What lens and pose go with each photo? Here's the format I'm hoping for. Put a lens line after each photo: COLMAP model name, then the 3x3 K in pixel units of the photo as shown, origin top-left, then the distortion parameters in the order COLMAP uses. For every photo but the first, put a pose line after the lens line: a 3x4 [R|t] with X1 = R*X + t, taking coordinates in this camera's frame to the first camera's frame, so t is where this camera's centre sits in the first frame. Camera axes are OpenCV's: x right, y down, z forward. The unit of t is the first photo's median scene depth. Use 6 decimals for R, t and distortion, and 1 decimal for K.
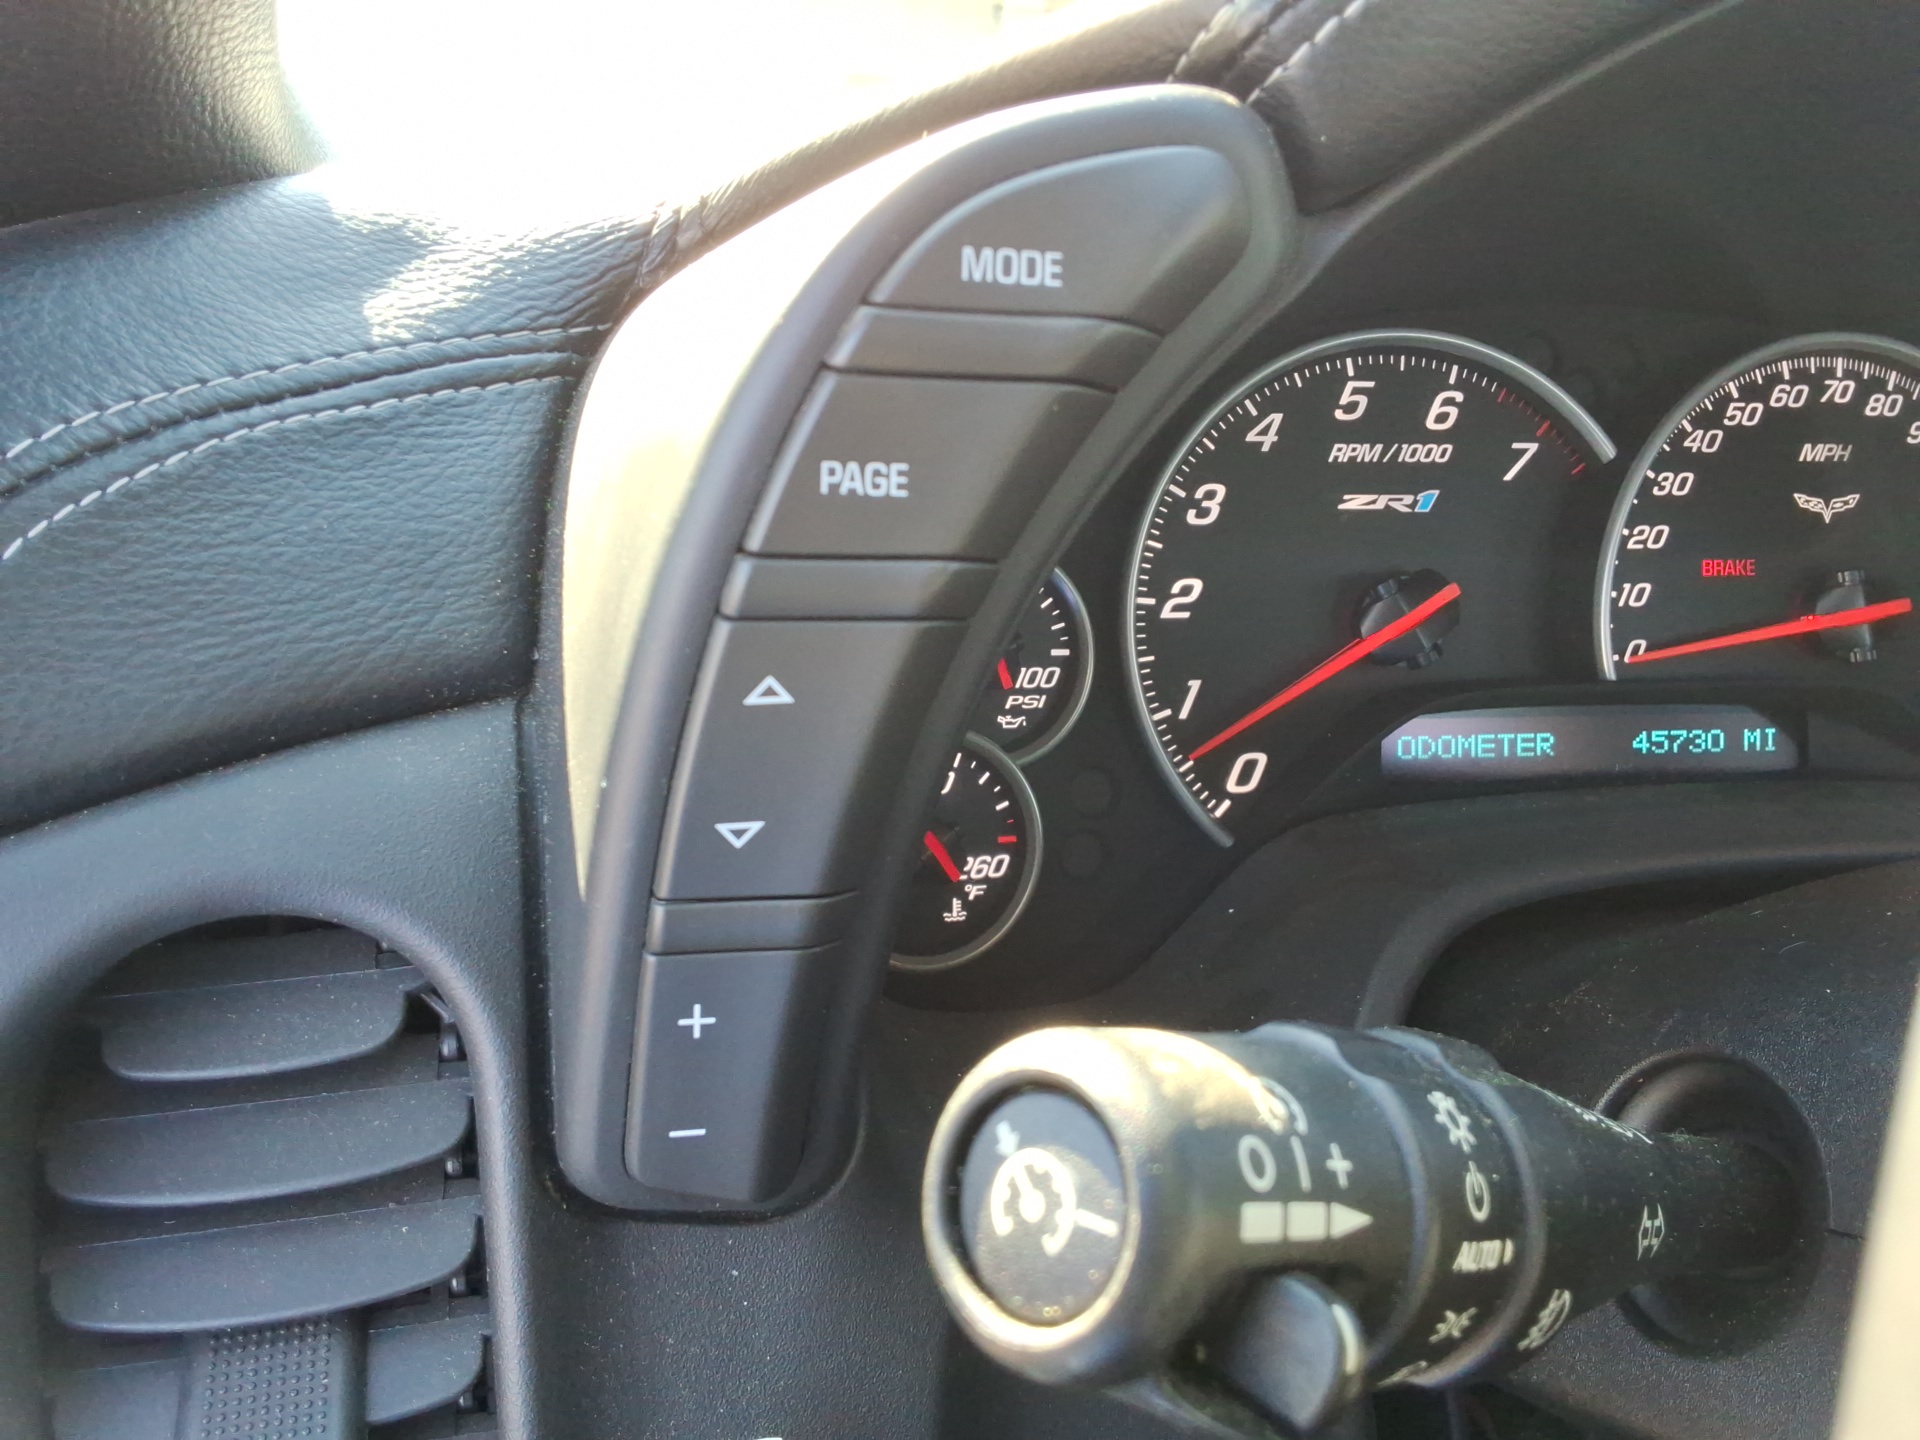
lens RADIAL K [[1537.0, 0, 954.2], [0, 1537.0, 715.5], [0, 0, 1]] dist [0.095739, -0.138031]
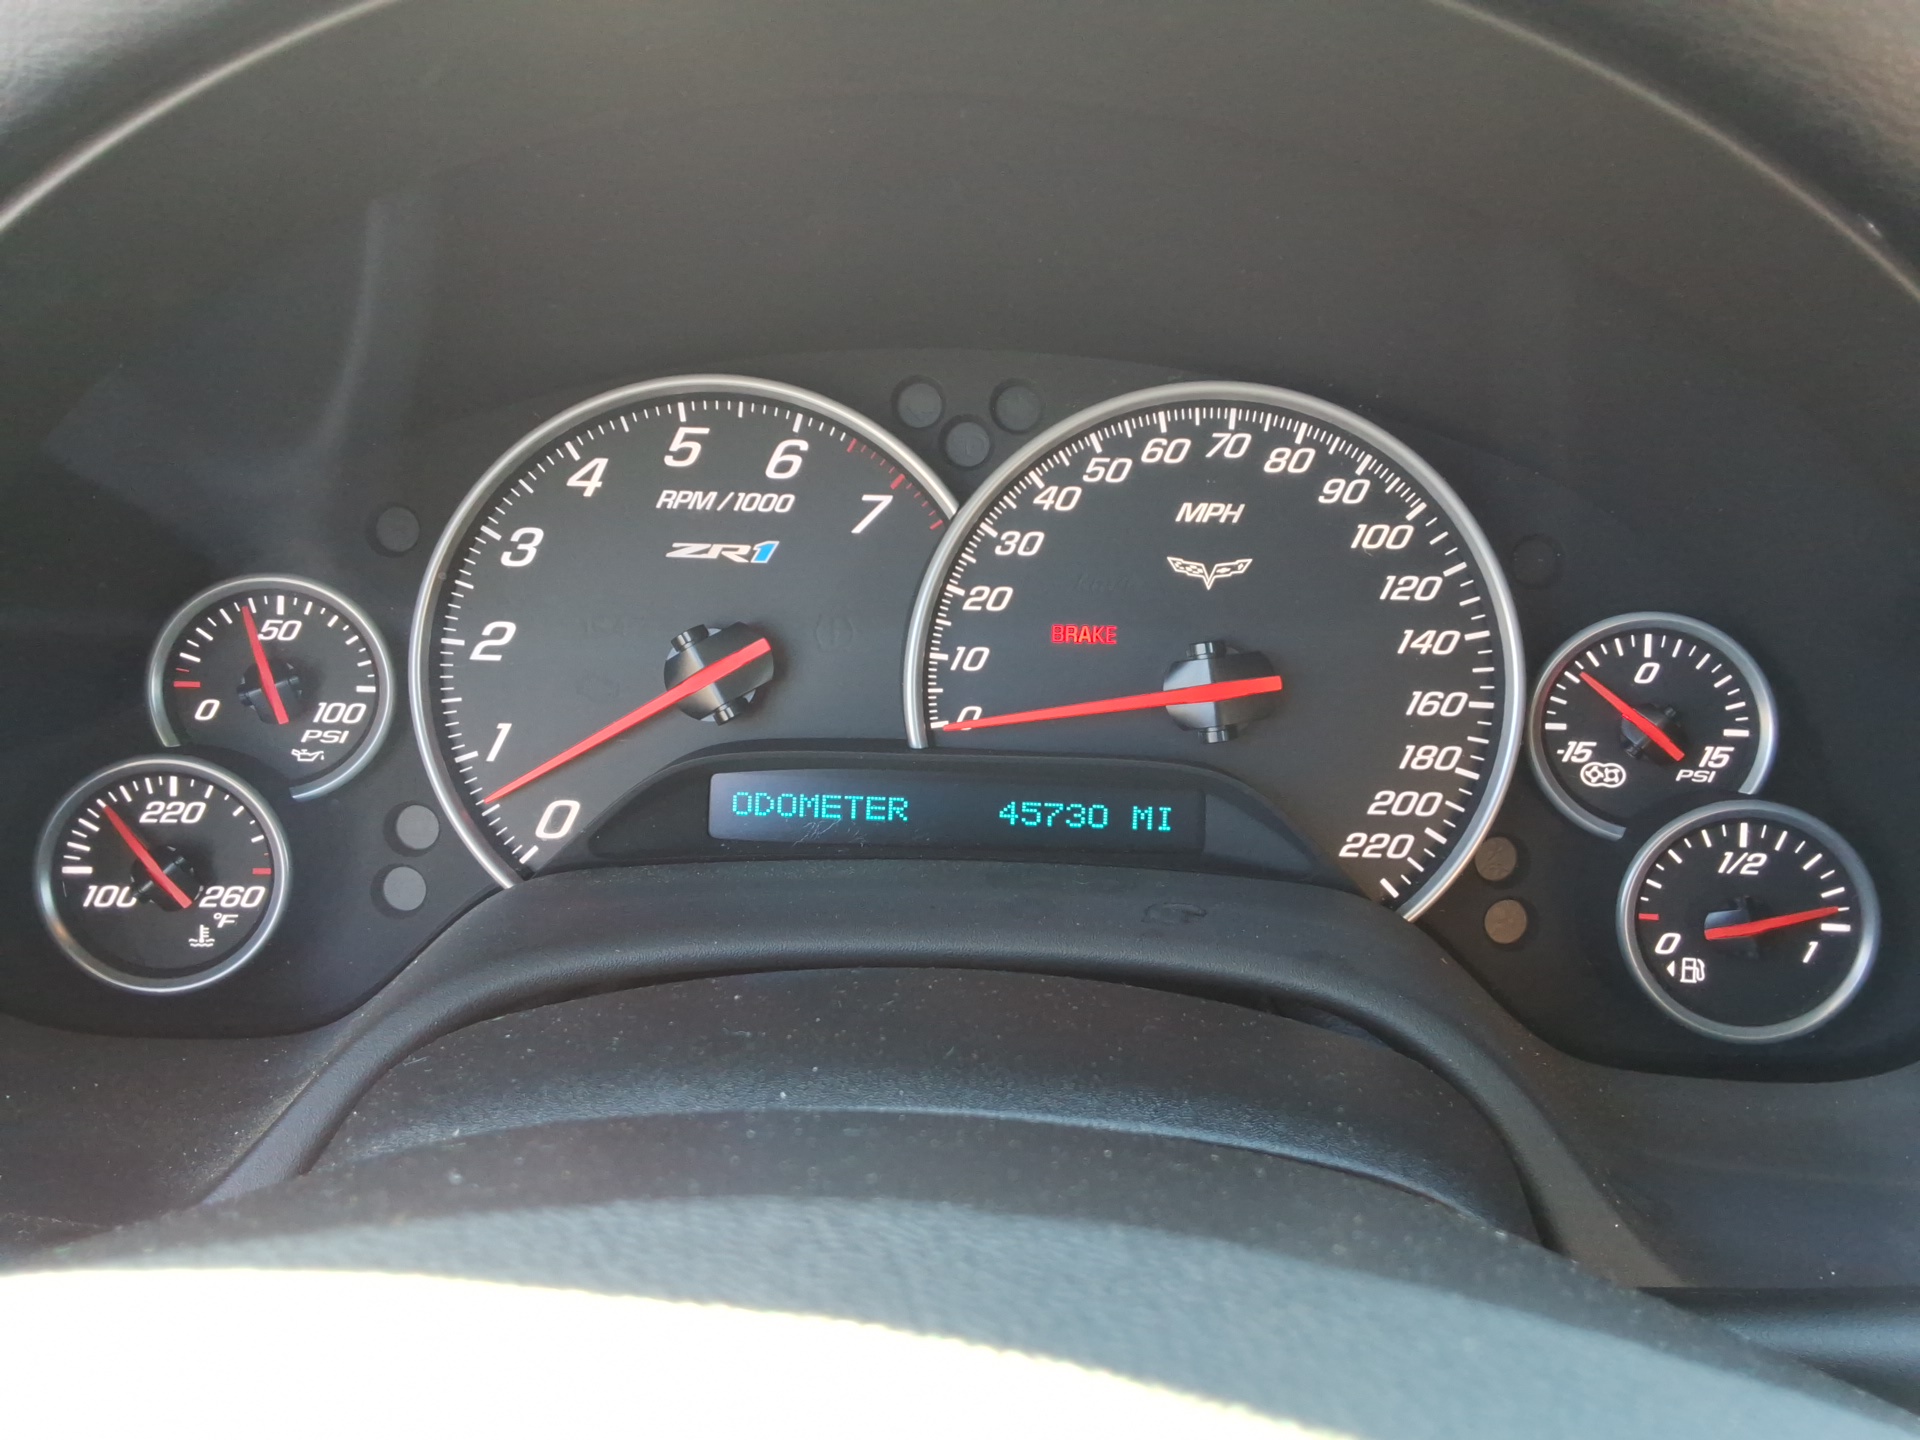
lens RADIAL K [[1537.0, 0, 979.9], [0, 1537.0, 697.2], [0, 0, 1]] dist [0.095739, -0.138031]
pose [[0.973595, 0.053209, -0.221994, 0.656273], [-0.053107, 0.998568, 0.006434, -0.060711], [0.222019, 0.005525, 0.975027, 0.088594]]
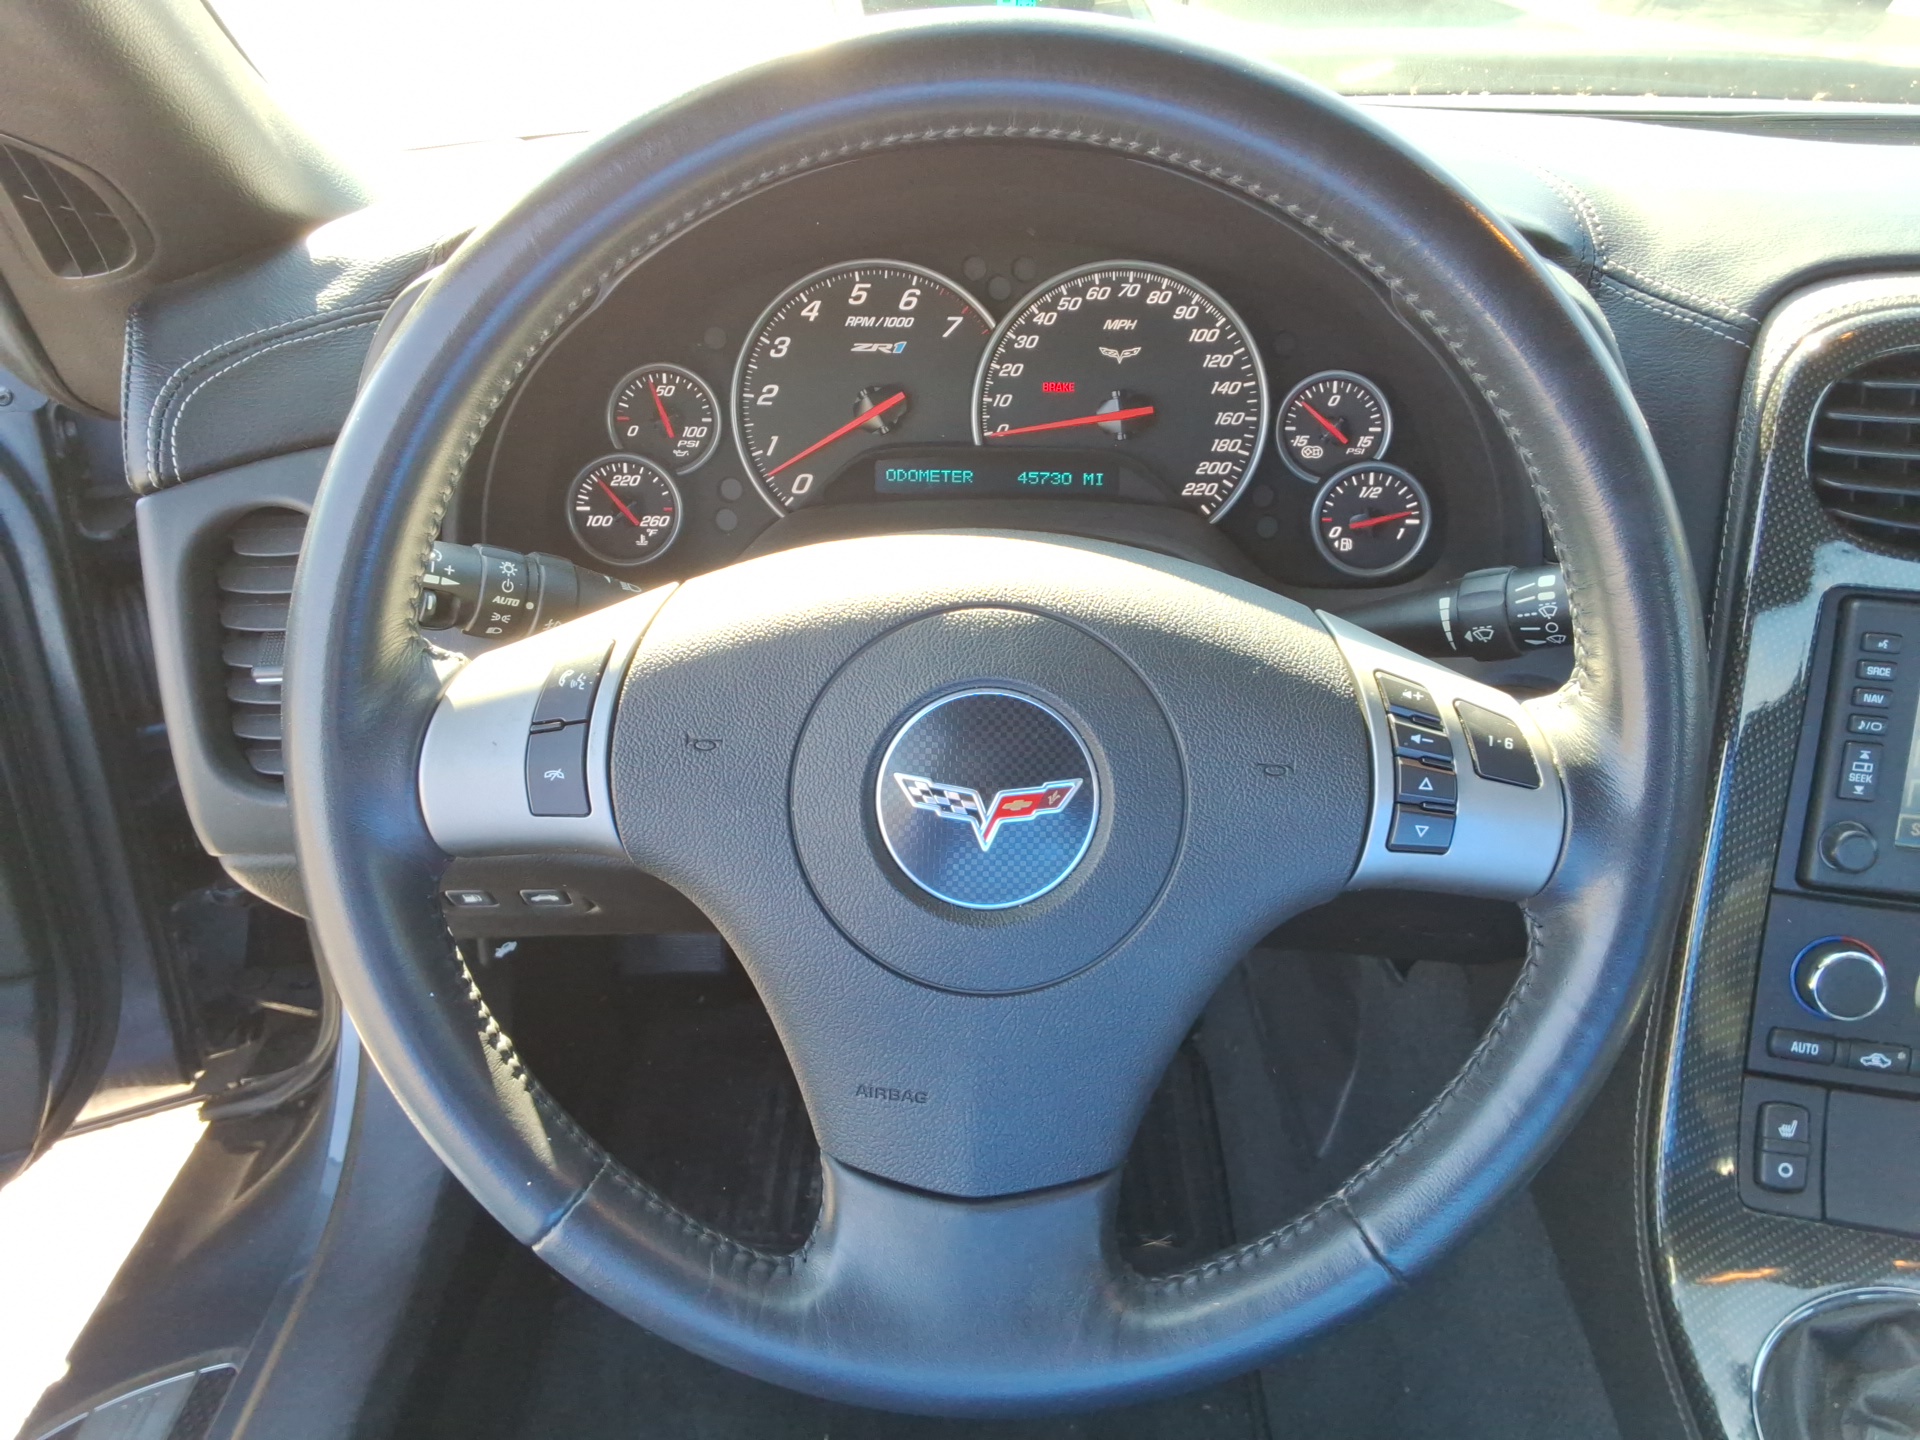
lens RADIAL K [[1537.0, 0, 972.4], [0, 1537.0, 702.3], [0, 0, 1]] dist [0.095739, -0.138031]
pose [[0.971057, 0.078551, -0.225563, 0.868636], [-0.036637, 0.982184, 0.184317, -0.061266], [0.236023, -0.170718, 0.956634, -0.916687]]
